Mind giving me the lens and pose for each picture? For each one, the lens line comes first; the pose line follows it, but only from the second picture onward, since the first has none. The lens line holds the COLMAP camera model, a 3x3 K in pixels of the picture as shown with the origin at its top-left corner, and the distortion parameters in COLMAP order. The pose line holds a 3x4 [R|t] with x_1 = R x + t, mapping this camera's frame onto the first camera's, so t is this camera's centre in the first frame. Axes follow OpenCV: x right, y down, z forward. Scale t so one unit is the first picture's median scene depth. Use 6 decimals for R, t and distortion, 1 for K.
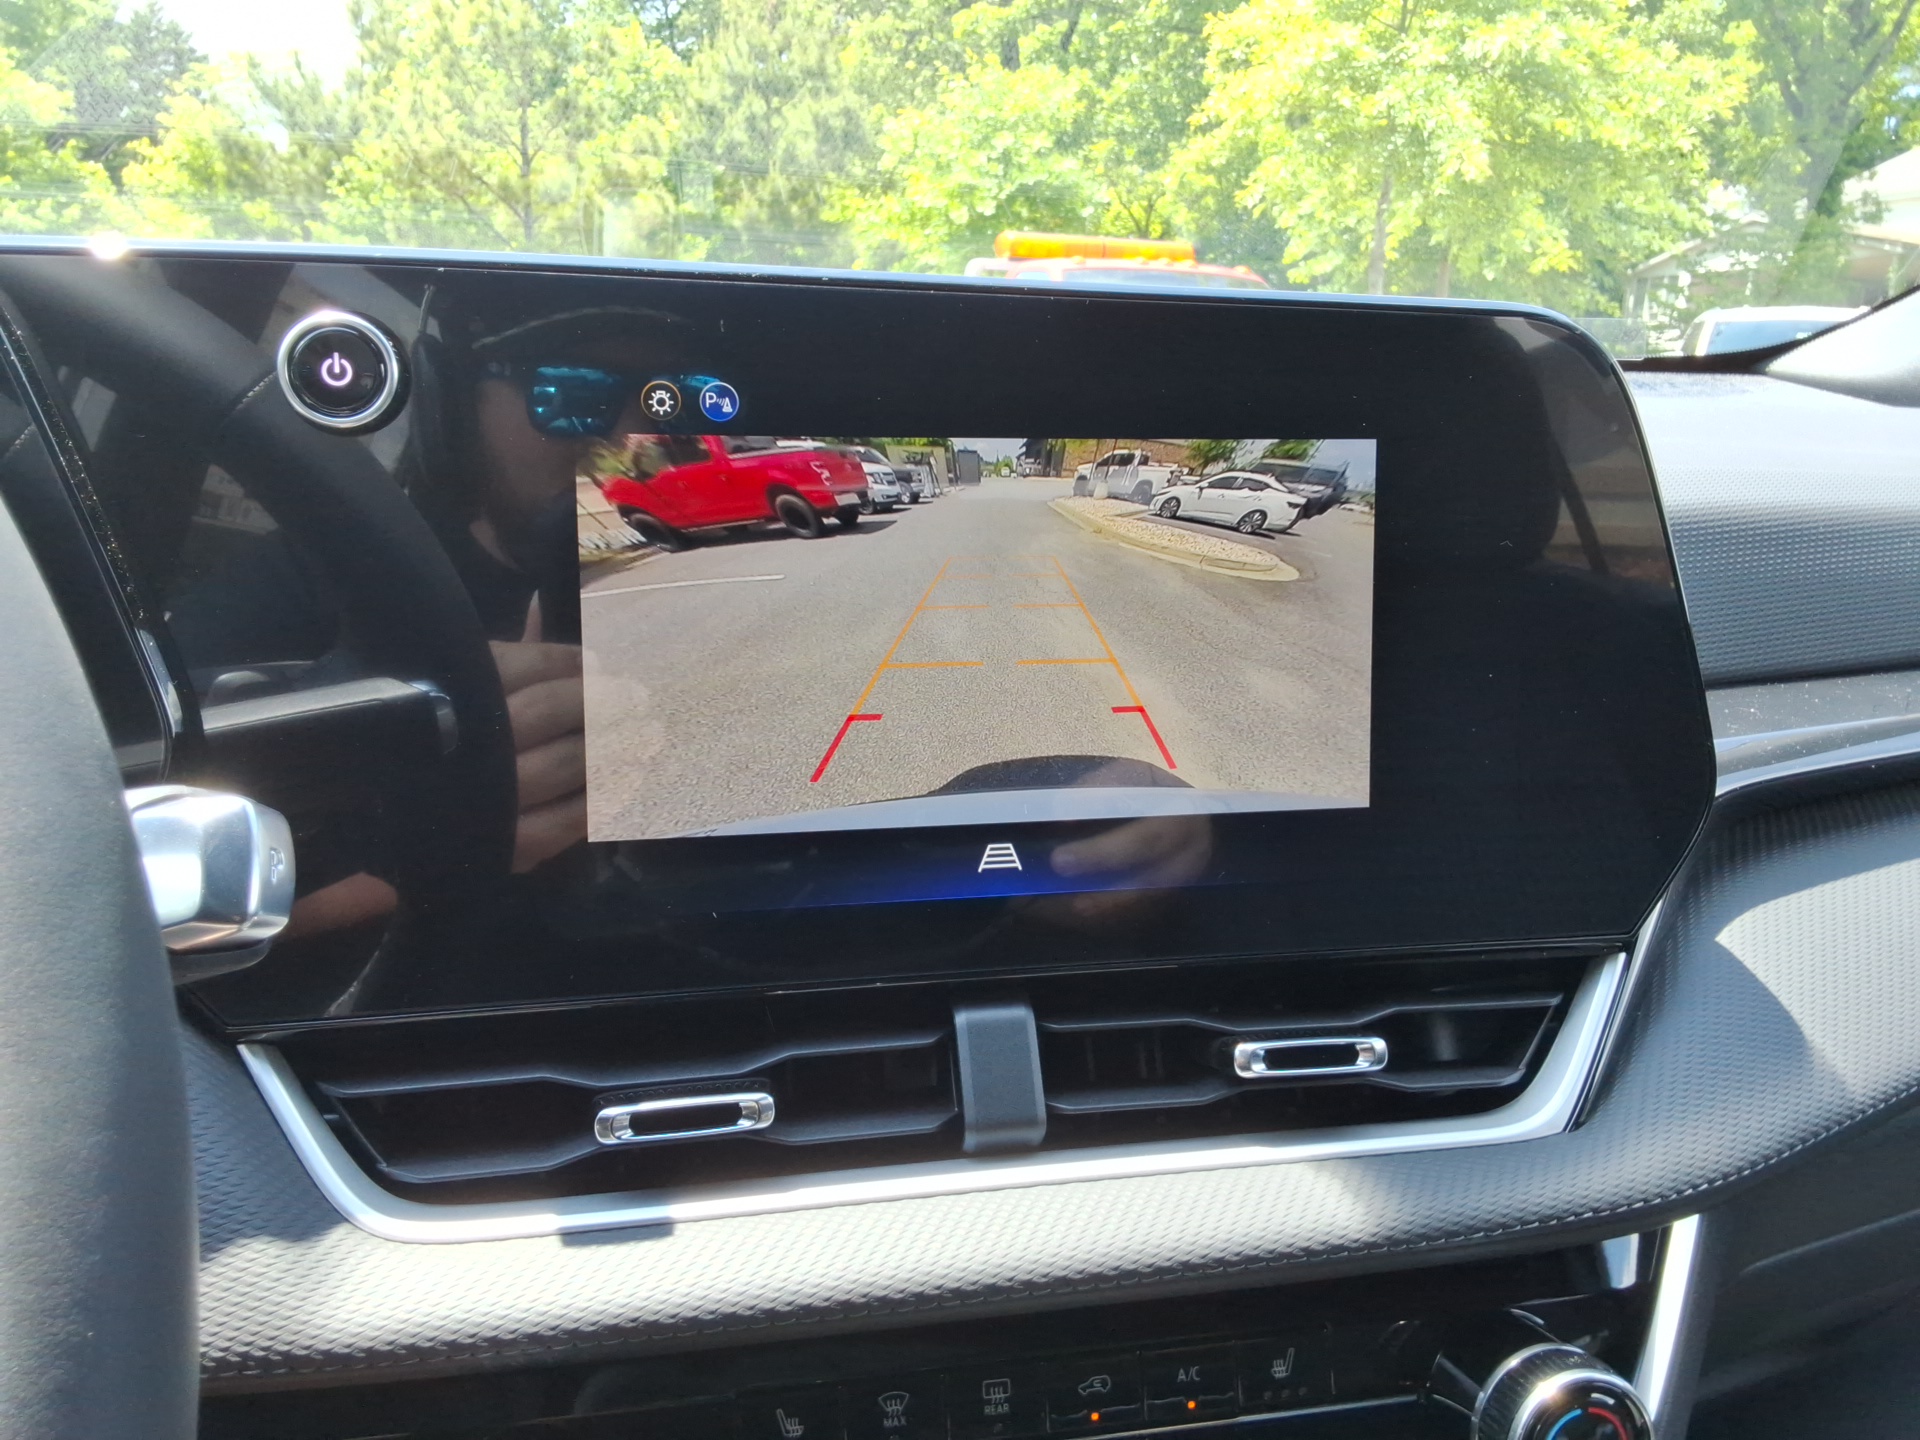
lens RADIAL K [[1545.3, 0, 976.7], [0, 1545.3, 712.4], [0, 0, 1]] dist [0.099620, -0.151963]
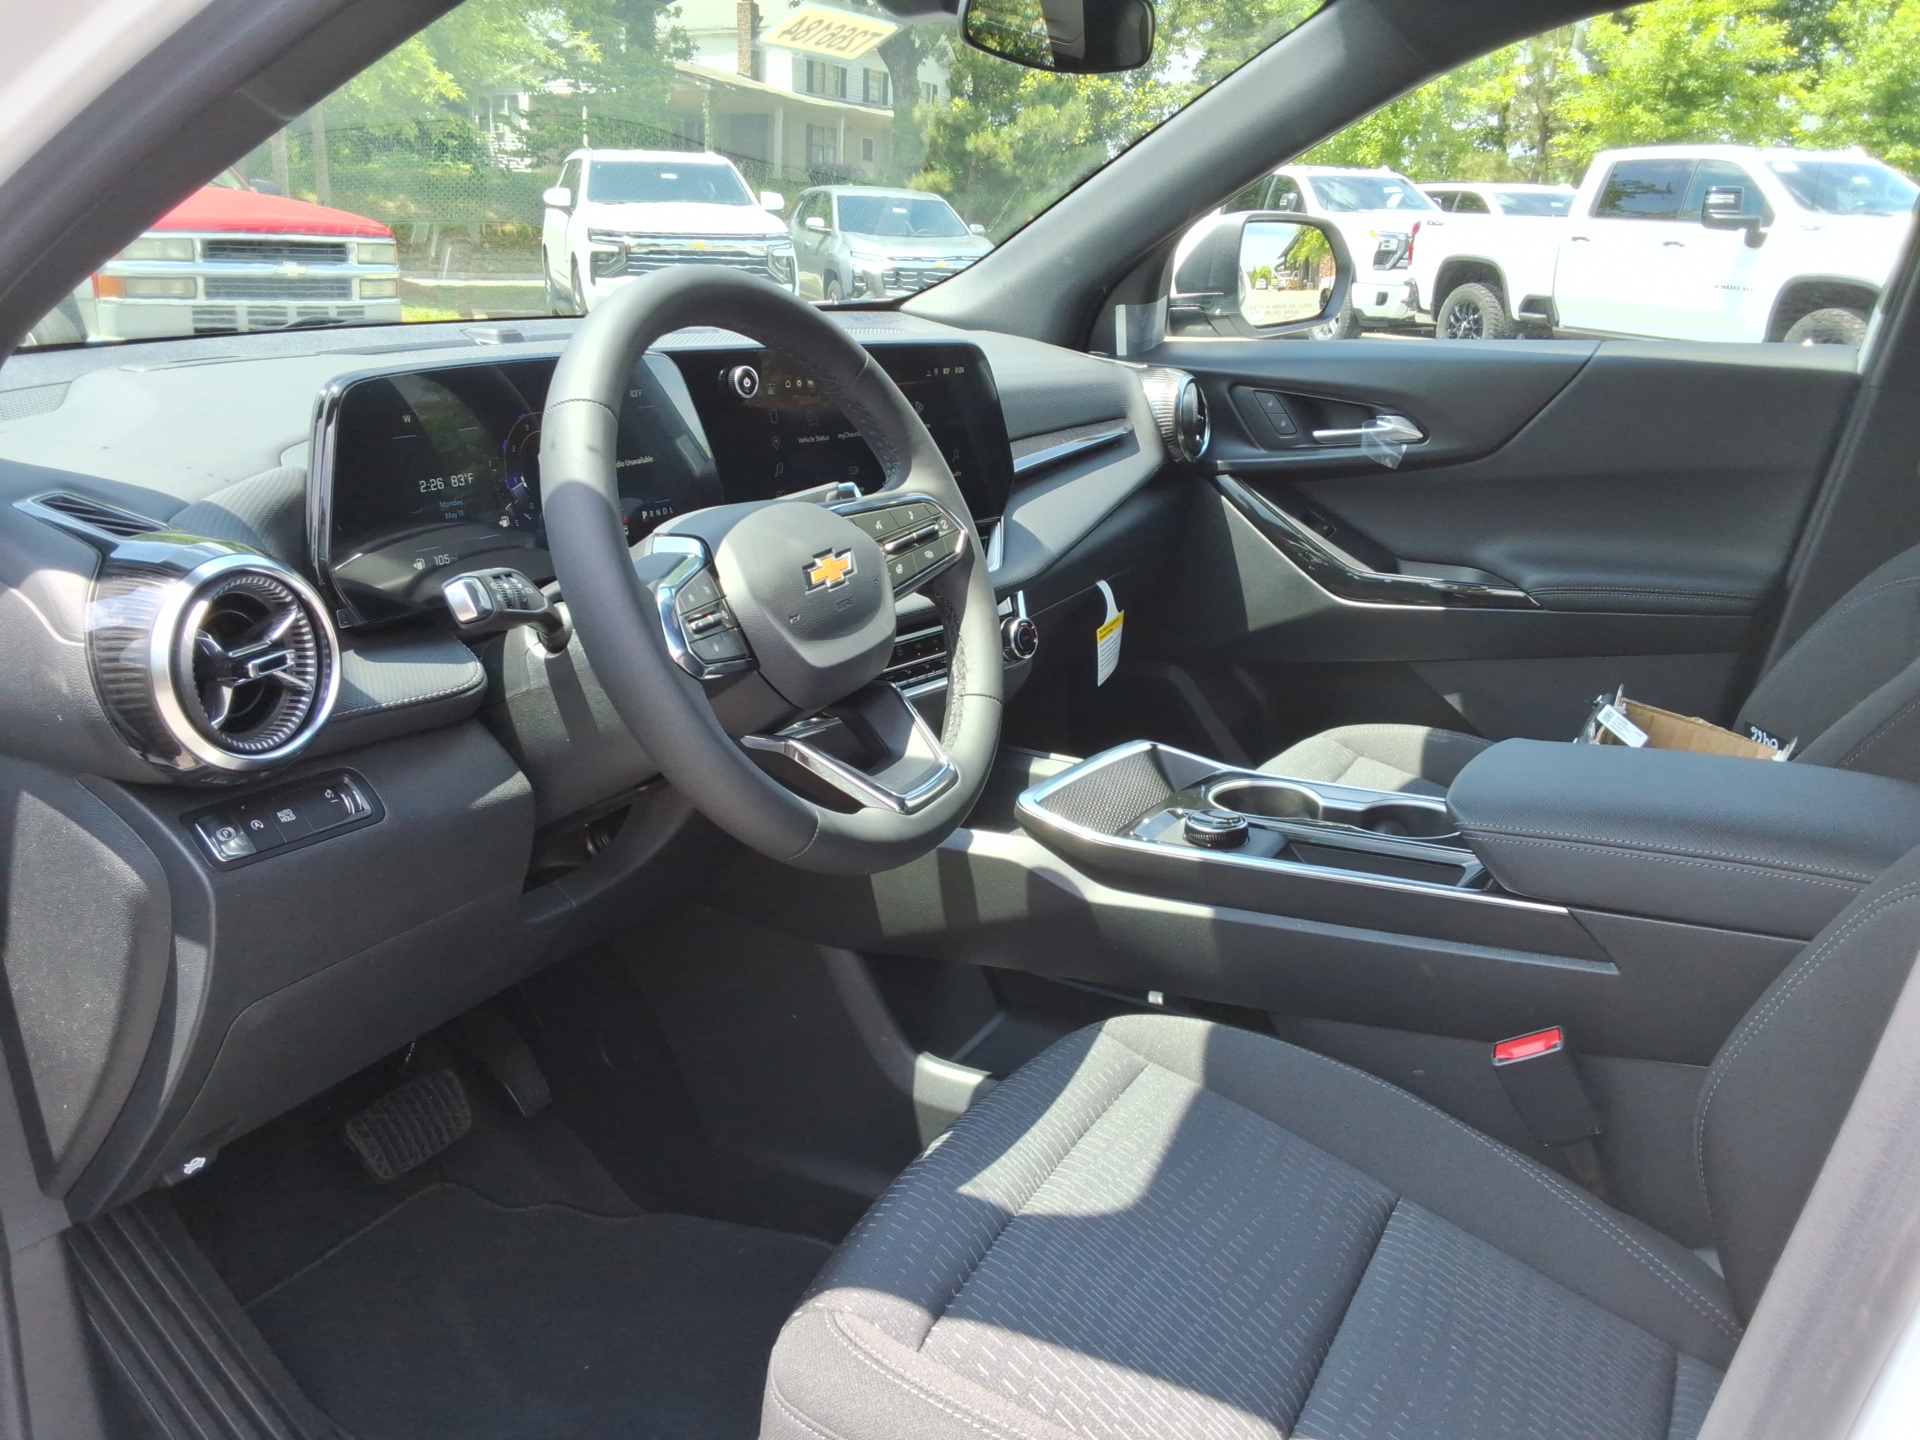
lens RADIAL K [[1545.3, 0, 988.0], [0, 1545.3, 709.2], [0, 0, 1]] dist [0.099620, -0.151963]
pose [[0.773548, -0.187222, 0.605451, -0.074534], [0.121440, 0.981452, 0.148335, 0.002019], [-0.621993, -0.041219, 0.781937, -0.071840]]
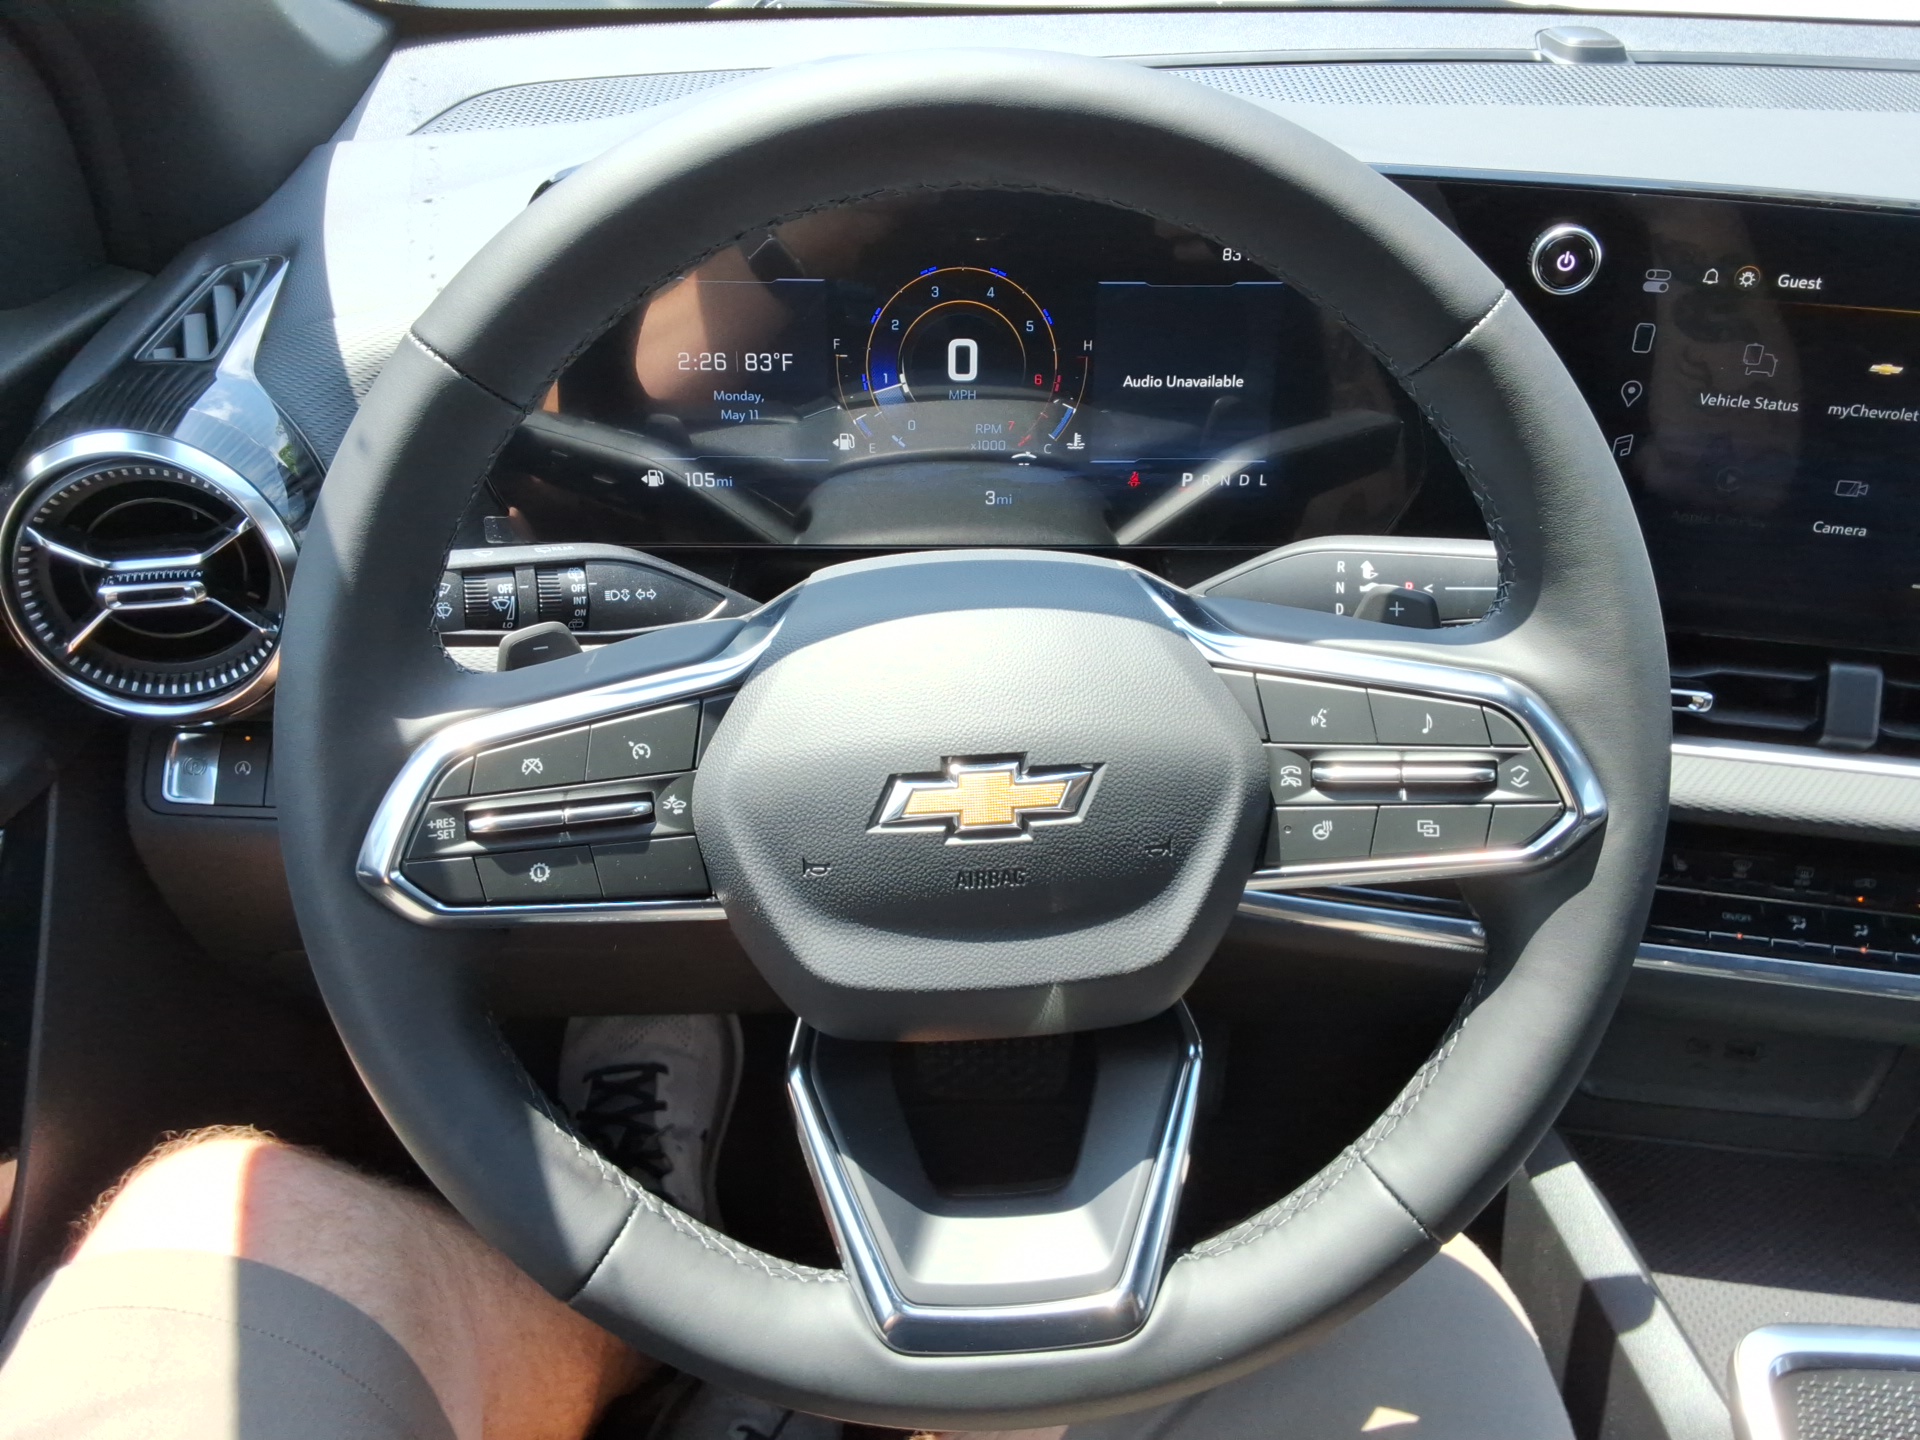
lens RADIAL K [[1545.3, 0, 974.5], [0, 1545.3, 700.1], [0, 0, 1]] dist [0.099620, -0.151963]
pose [[0.931305, 0.196291, -0.306822, -0.012567], [-0.079295, 0.931423, 0.355196, -0.010638], [0.355503, -0.306466, 0.883004, -0.029294]]
